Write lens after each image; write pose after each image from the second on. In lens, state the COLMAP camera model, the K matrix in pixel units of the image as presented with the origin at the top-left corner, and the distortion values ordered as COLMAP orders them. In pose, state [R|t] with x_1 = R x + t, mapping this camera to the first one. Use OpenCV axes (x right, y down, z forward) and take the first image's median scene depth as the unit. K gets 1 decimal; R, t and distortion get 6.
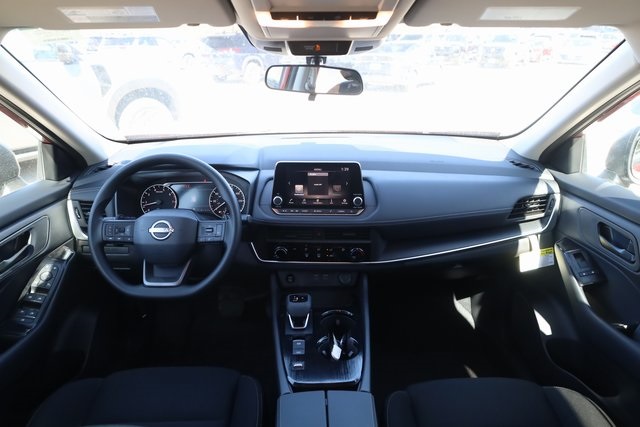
lens RADIAL K [[443.0, 0, 320.0], [0, 443.0, 213.5], [0, 0, 1]] dist [0.004944, -0.000435]
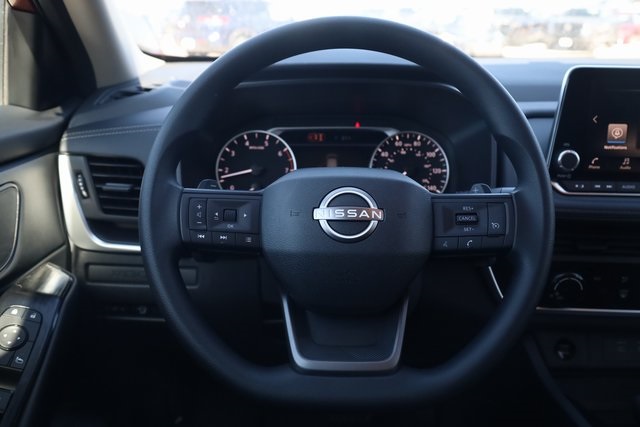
lens RADIAL K [[597.2, 0, 320.0], [0, 597.2, 213.5], [0, 0, 1]] dist [0.010996, 0.011296]
pose [[0.999857, 0.014822, 0.008157, -0.329257], [-0.014309, 0.998112, -0.059729, 0.057136], [-0.009027, 0.059604, 0.998181, 0.438772]]
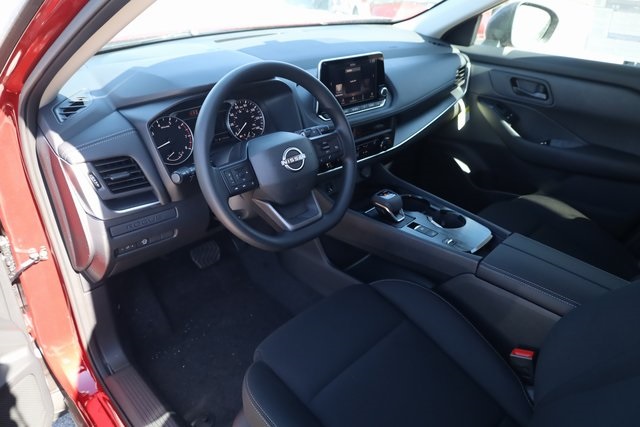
lens RADIAL K [[443.0, 0, 320.0], [0, 443.0, 213.5], [0, 0, 1]] dist [0.004944, -0.000435]
pose [[0.720436, -0.324769, 0.612778, -0.731415], [0.194294, 0.942709, 0.271201, -0.068295], [-0.665749, -0.076324, 0.742262, 0.304277]]
